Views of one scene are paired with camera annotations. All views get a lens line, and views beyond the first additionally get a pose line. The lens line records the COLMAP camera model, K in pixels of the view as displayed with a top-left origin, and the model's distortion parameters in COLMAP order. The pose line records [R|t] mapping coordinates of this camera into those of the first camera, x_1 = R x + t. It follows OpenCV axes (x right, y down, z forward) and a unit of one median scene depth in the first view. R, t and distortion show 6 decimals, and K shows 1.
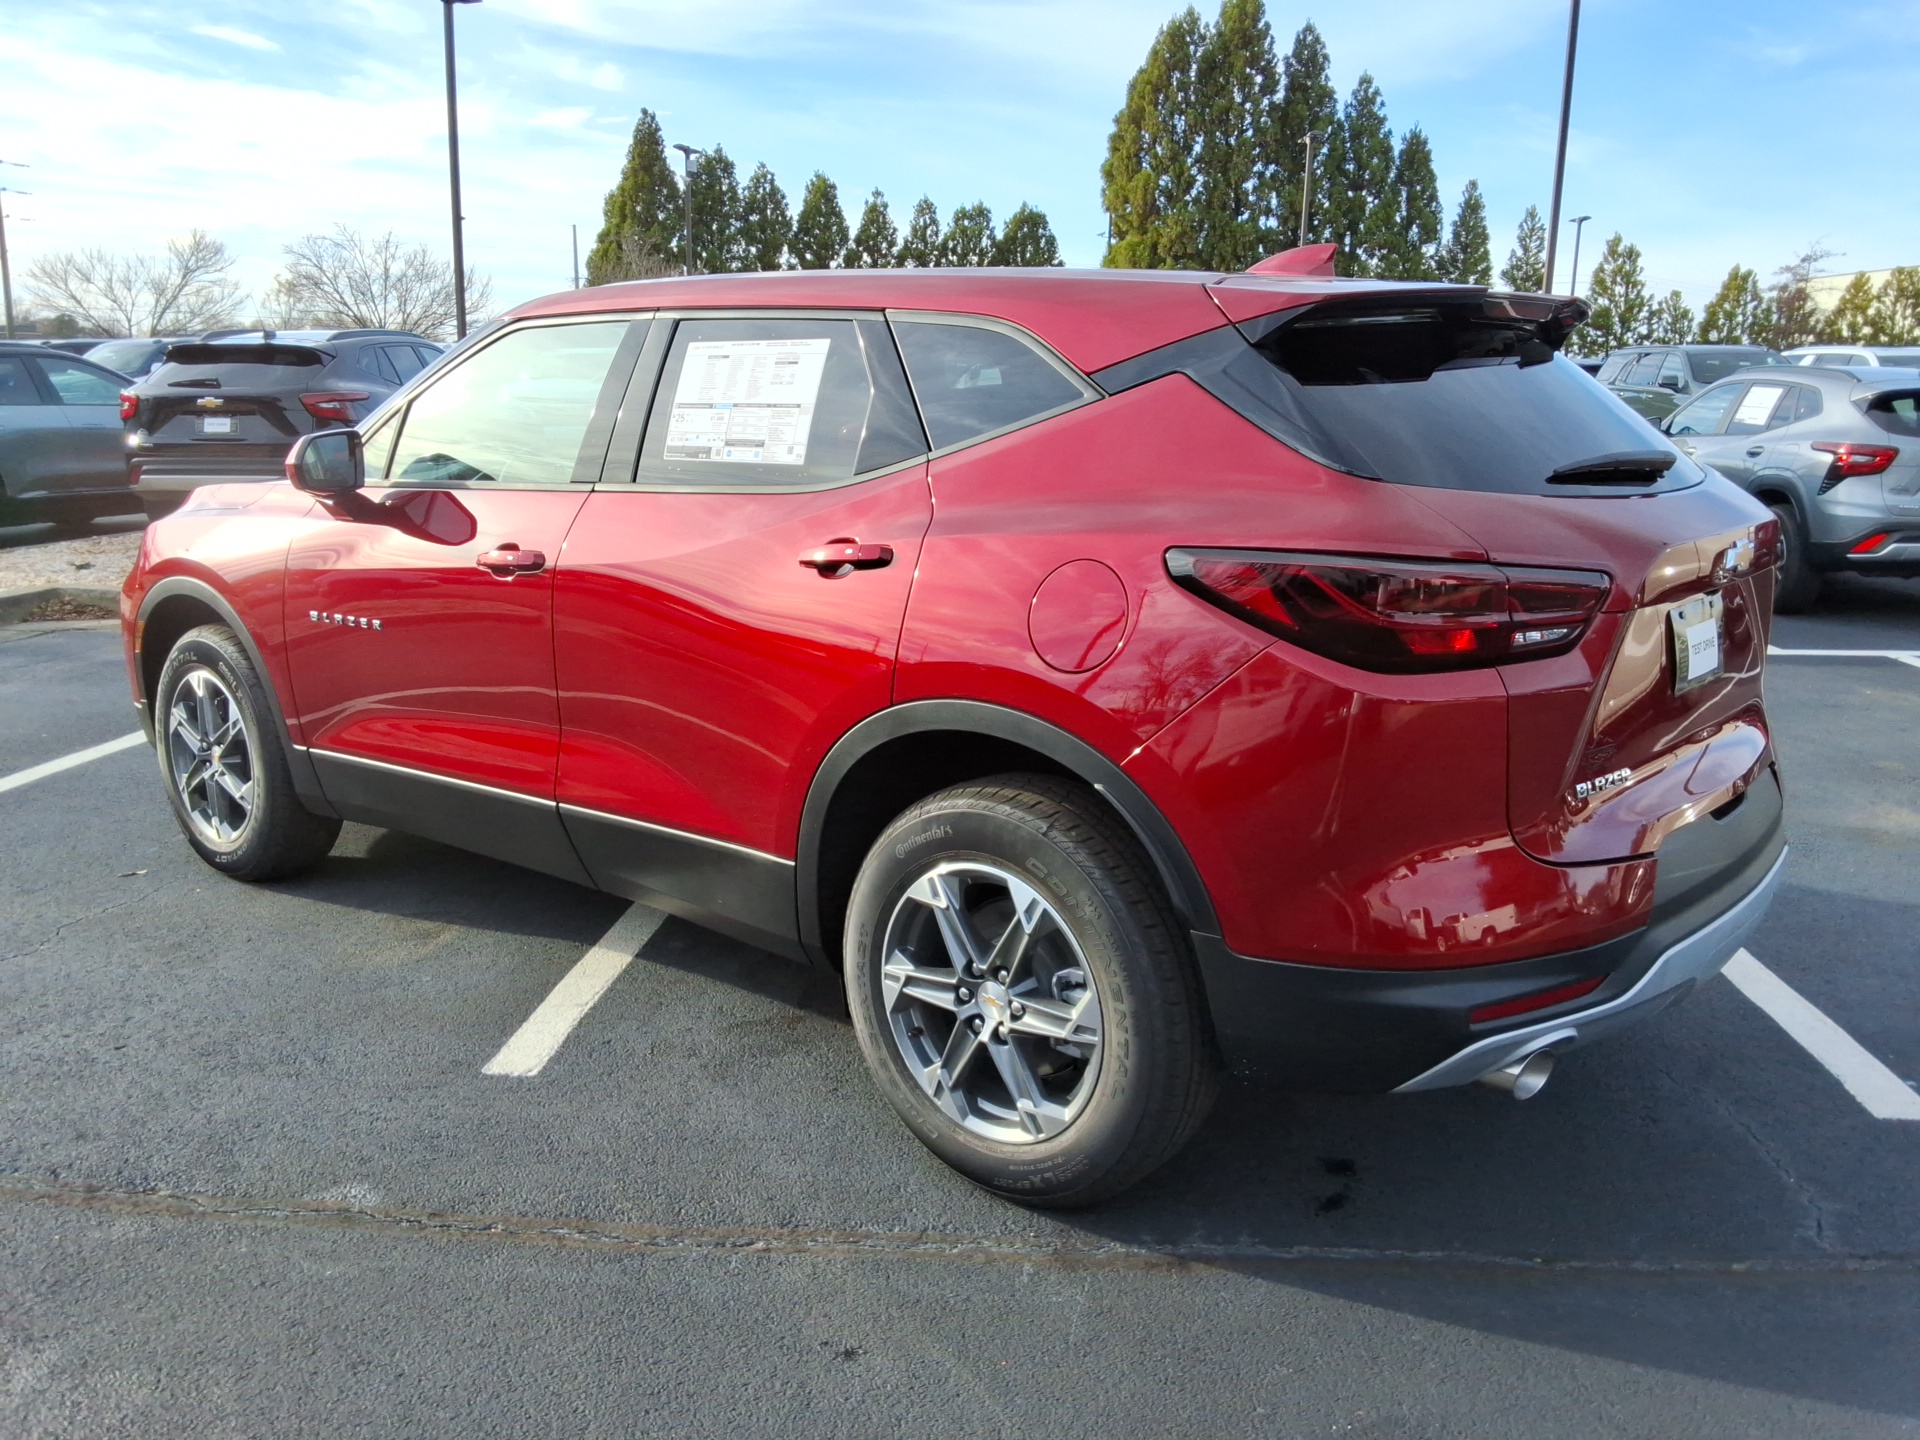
lens RADIAL K [[1551.2, 0, 978.0], [0, 1551.2, 718.9], [0, 0, 1]] dist [0.111059, -0.157448]
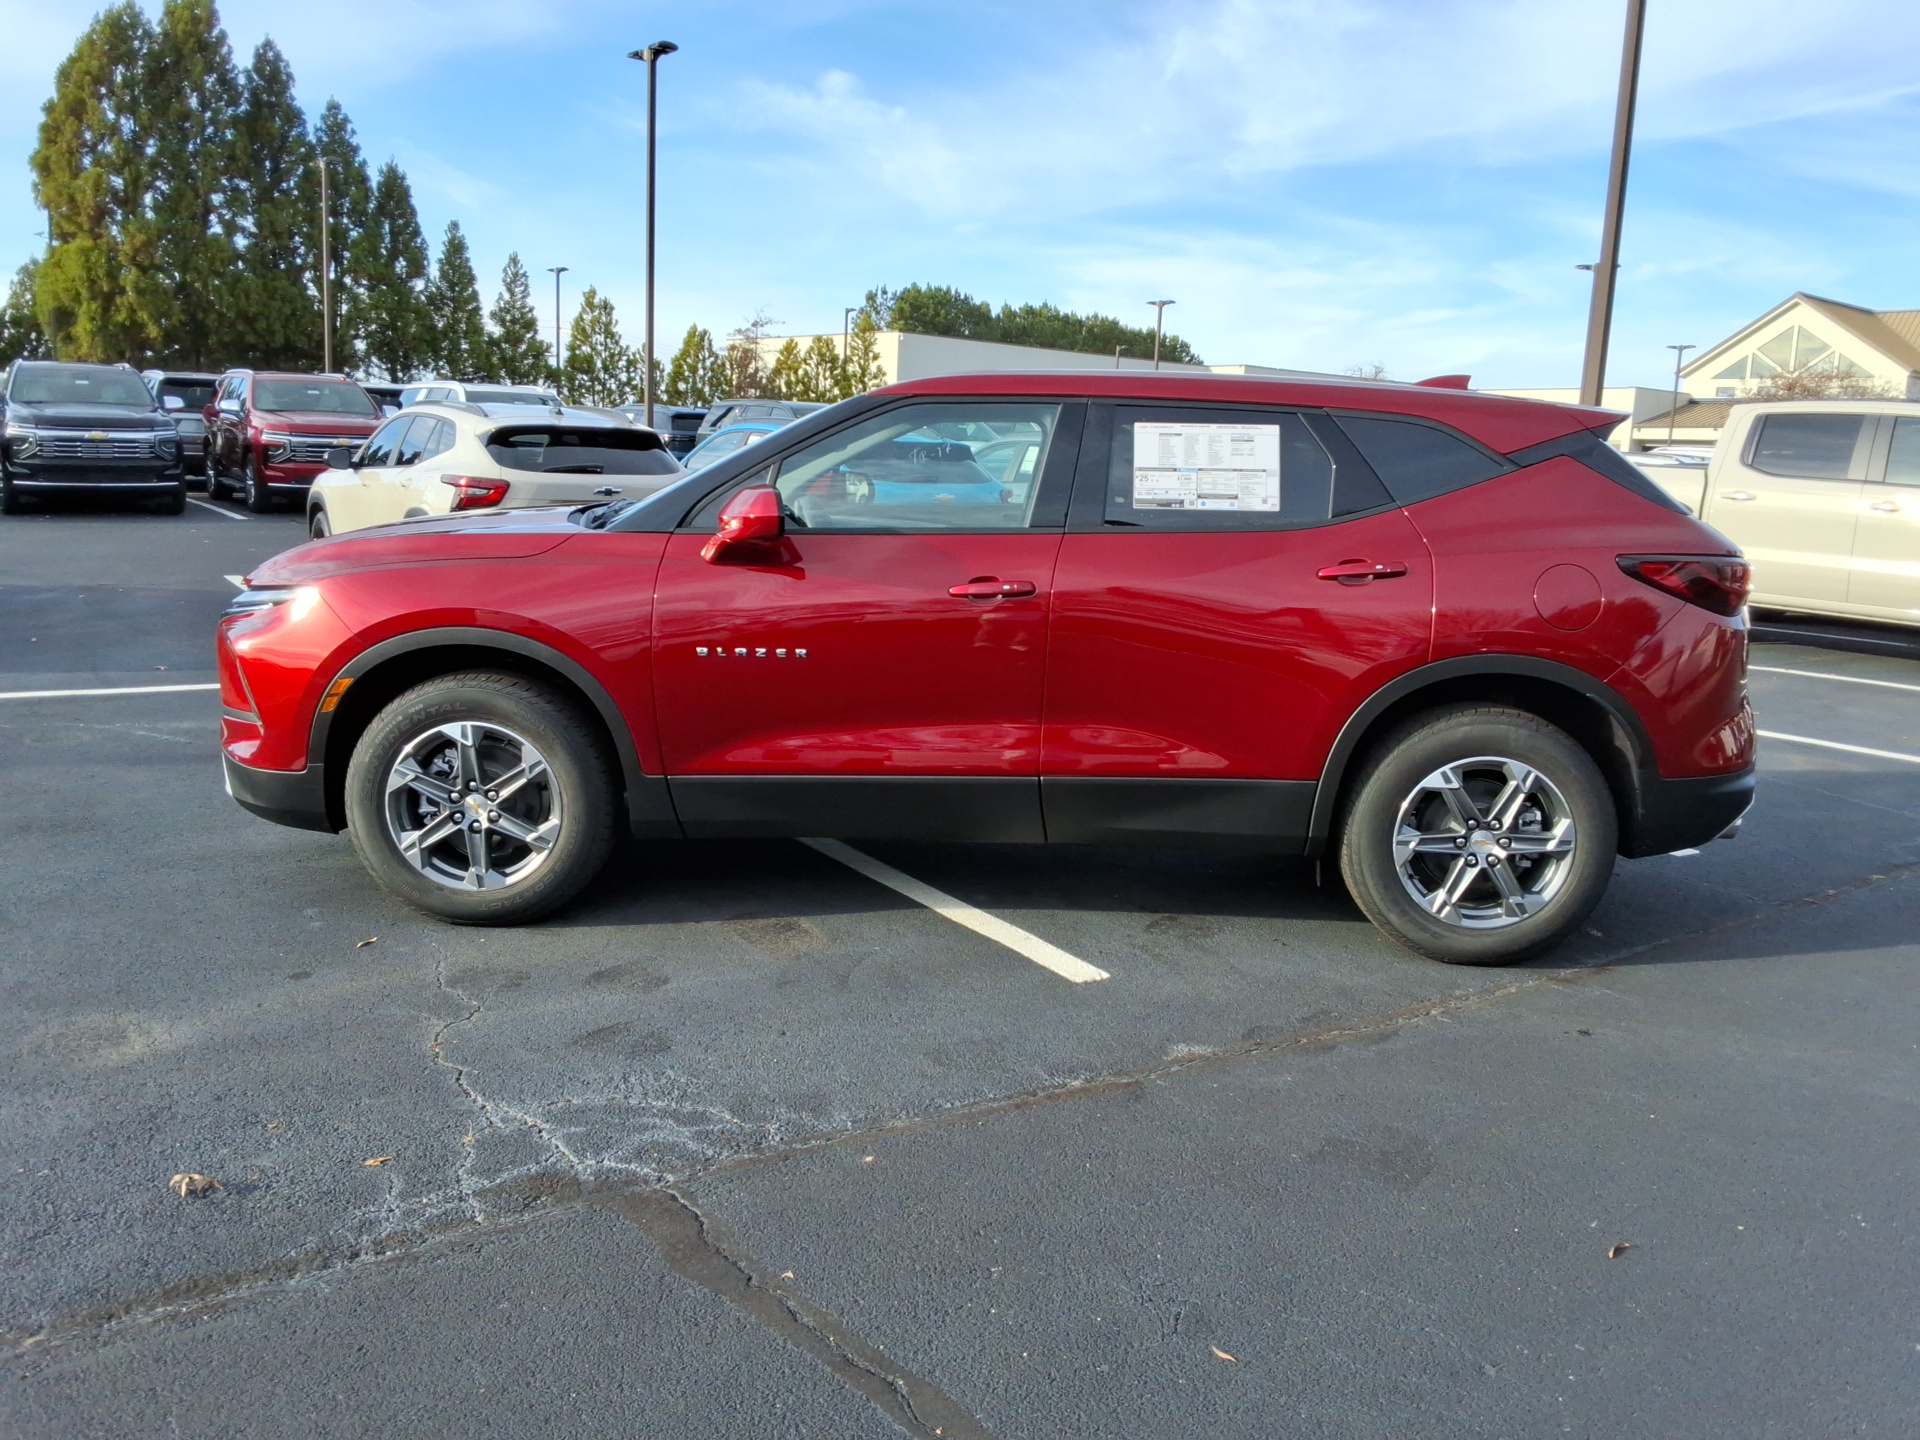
lens RADIAL K [[1551.2, 0, 978.0], [0, 1551.2, 718.9], [0, 0, 1]] dist [0.111059, -0.157448]
pose [[0.786898, -0.089100, 0.610617, -0.072081], [0.101507, 0.994732, 0.014339, -0.001113], [-0.608677, 0.050699, 0.791796, 0.001471]]
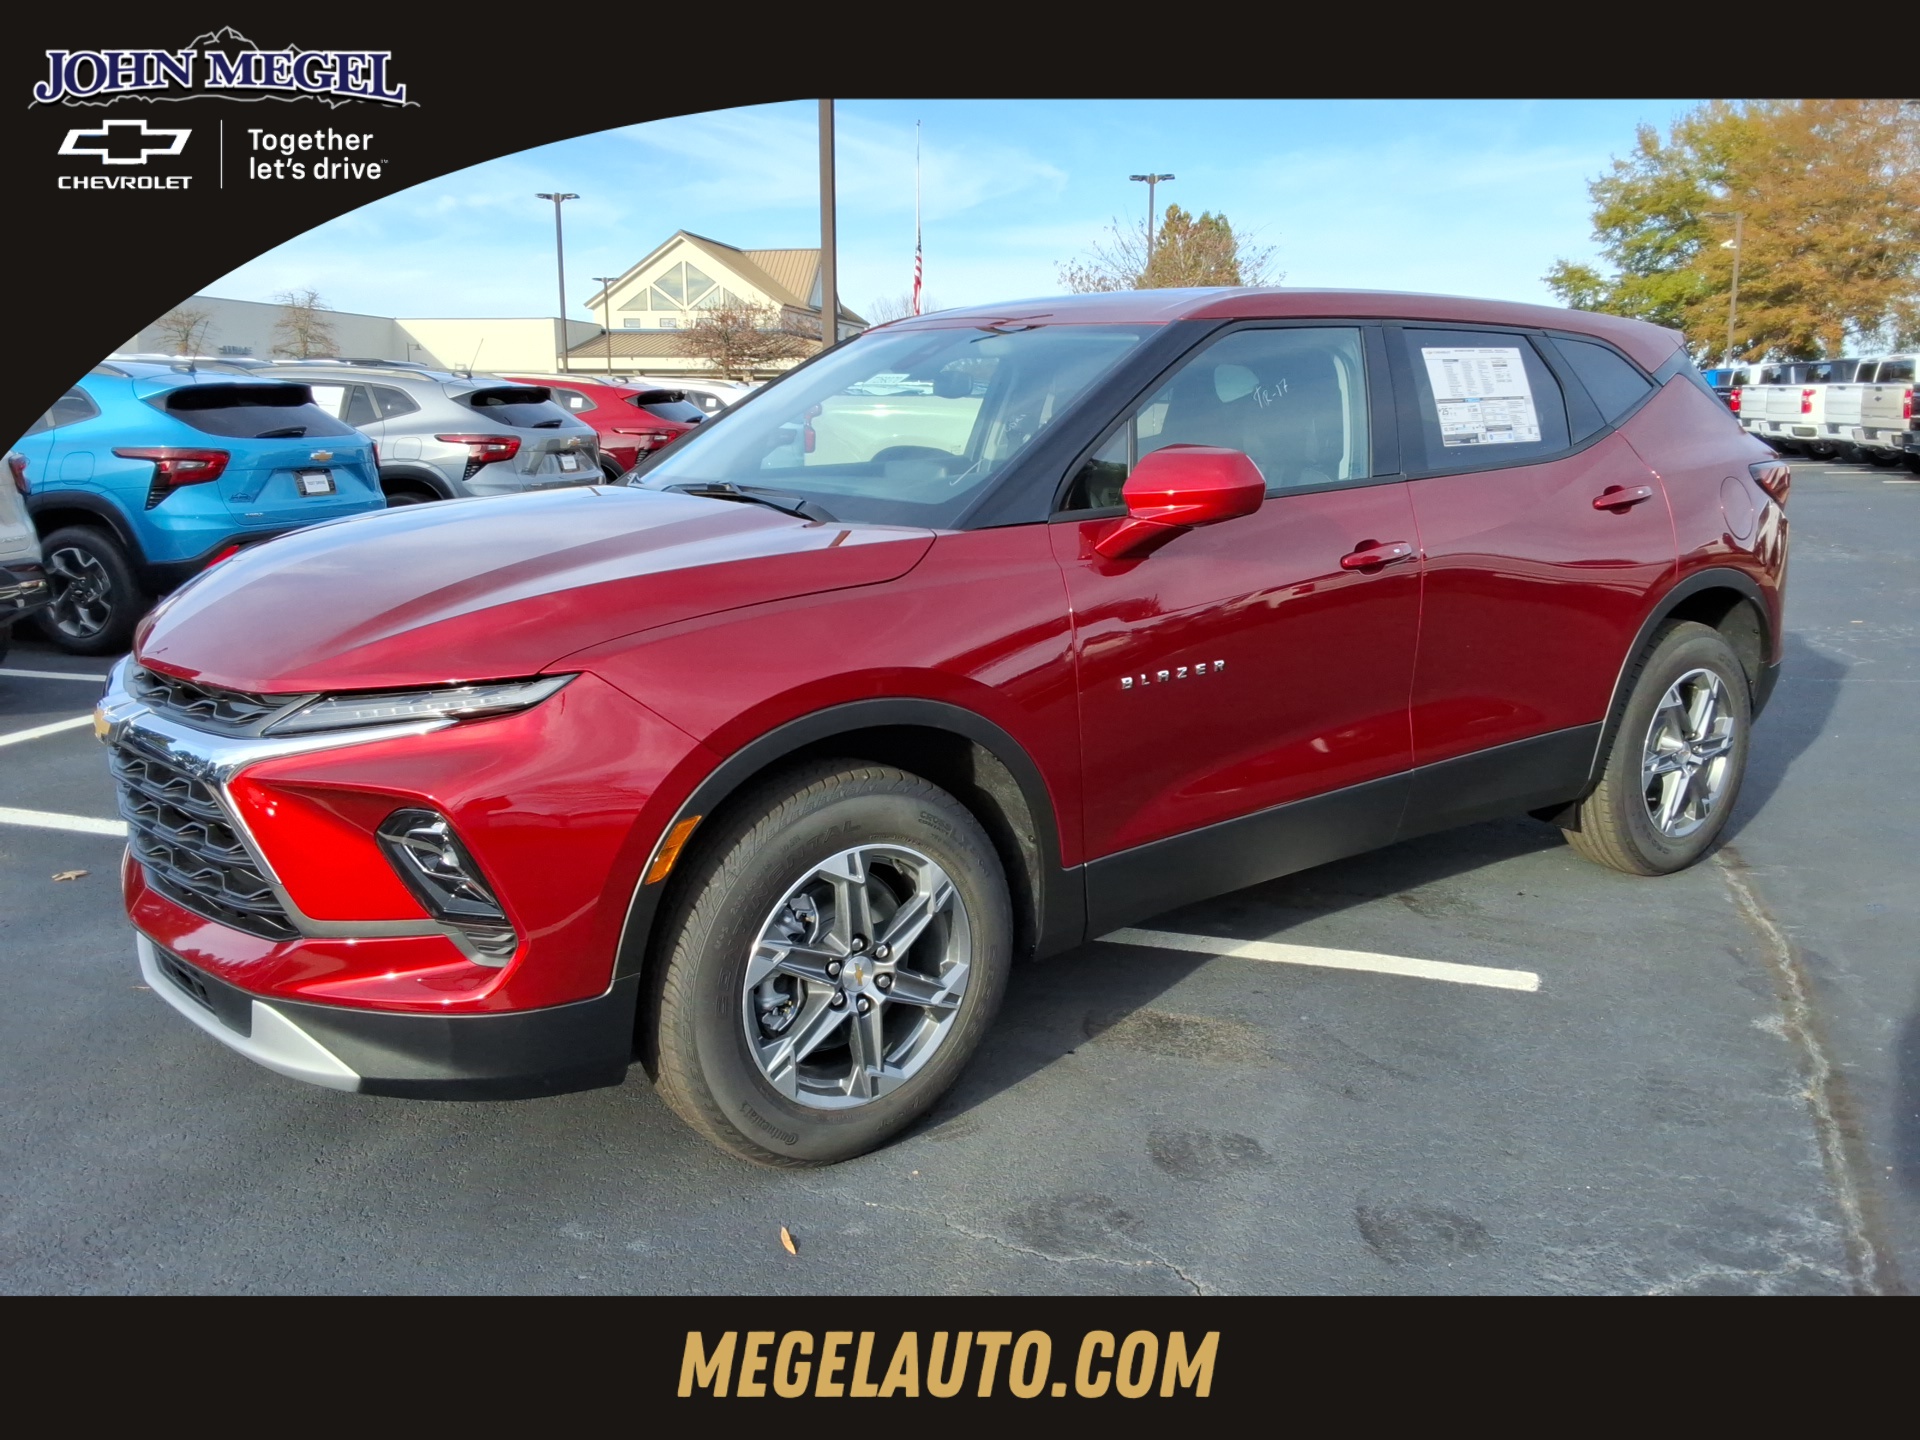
lens RADIAL K [[1551.2, 0, 978.0], [0, 1551.2, 718.9], [0, 0, 1]] dist [0.111059, -0.157448]
pose [[0.224057, -0.207618, 0.952204, -0.091248], [0.207232, 0.964850, 0.161613, -0.014612], [-0.952288, 0.161117, 0.259207, 0.066714]]
